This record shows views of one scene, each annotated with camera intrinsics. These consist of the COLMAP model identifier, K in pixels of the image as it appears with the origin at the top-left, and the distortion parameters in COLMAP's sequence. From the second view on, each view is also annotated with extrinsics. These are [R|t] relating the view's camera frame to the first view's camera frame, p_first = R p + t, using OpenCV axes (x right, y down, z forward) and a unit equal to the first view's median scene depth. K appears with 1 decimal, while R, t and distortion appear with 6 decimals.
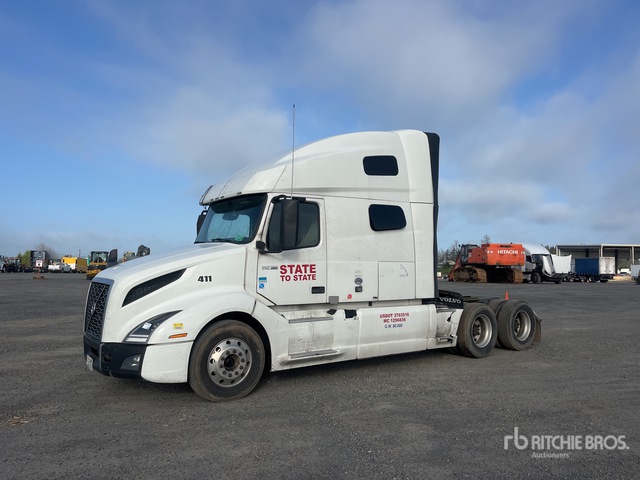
lens RADIAL K [[498.6, 0, 320.0], [0, 498.6, 240.0], [0, 0, 1]] dist [0.040908, 0.000272]
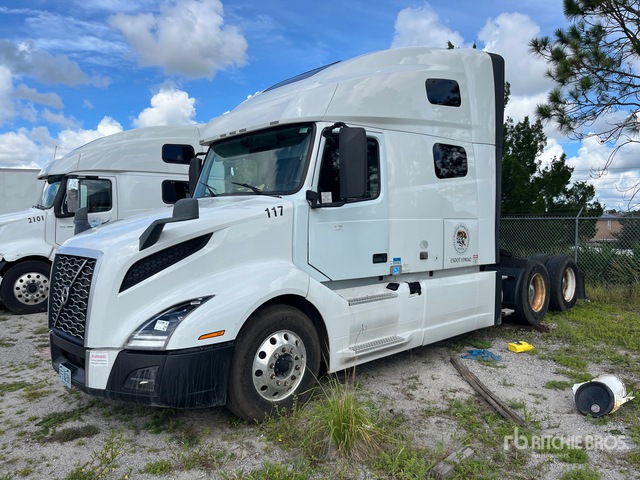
lens RADIAL K [[498.6, 0, 320.0], [0, 498.6, 240.0], [0, 0, 1]] dist [0.040908, 0.000272]
pose [[0.990898, -0.018885, 0.133287, -0.187650], [0.008773, 0.997065, 0.076053, 0.016397], [-0.134332, -0.074192, 0.988155, 0.282932]]
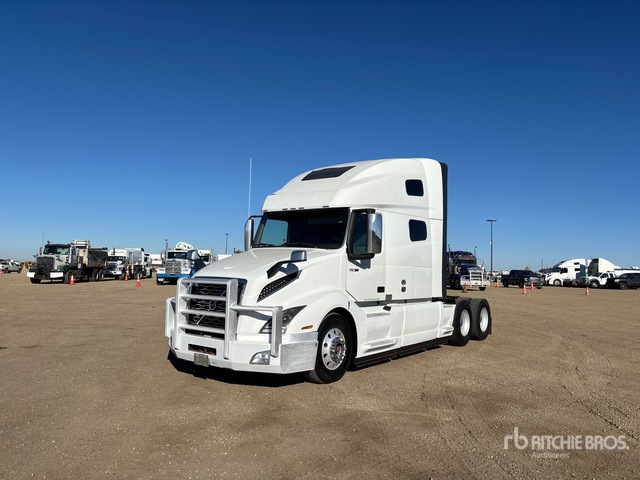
lens RADIAL K [[498.6, 0, 320.0], [0, 498.6, 240.0], [0, 0, 1]] dist [0.040908, 0.000272]
pose [[0.957332, 0.031904, 0.287225, -0.488729], [-0.029248, 0.999481, -0.013536, 0.001650], [-0.287507, 0.004558, 0.957768, -0.106864]]
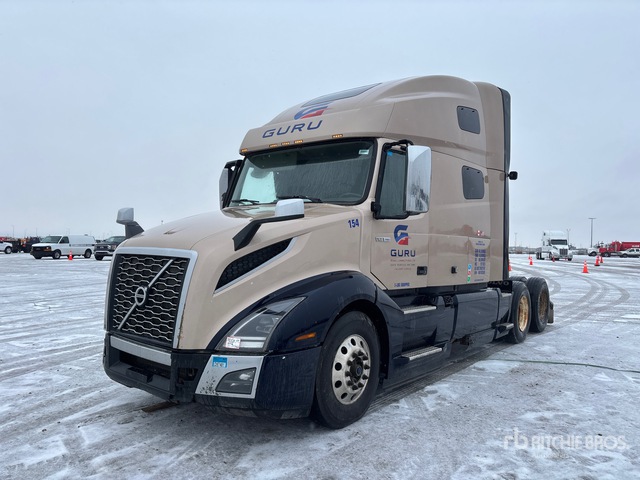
lens RADIAL K [[498.6, 0, 320.0], [0, 498.6, 240.0], [0, 0, 1]] dist [0.040908, 0.000272]
pose [[0.958594, 0.024603, 0.283712, -0.373056], [-0.033949, 0.999029, 0.028070, 0.036678], [-0.282746, -0.036540, 0.958499, 0.301677]]
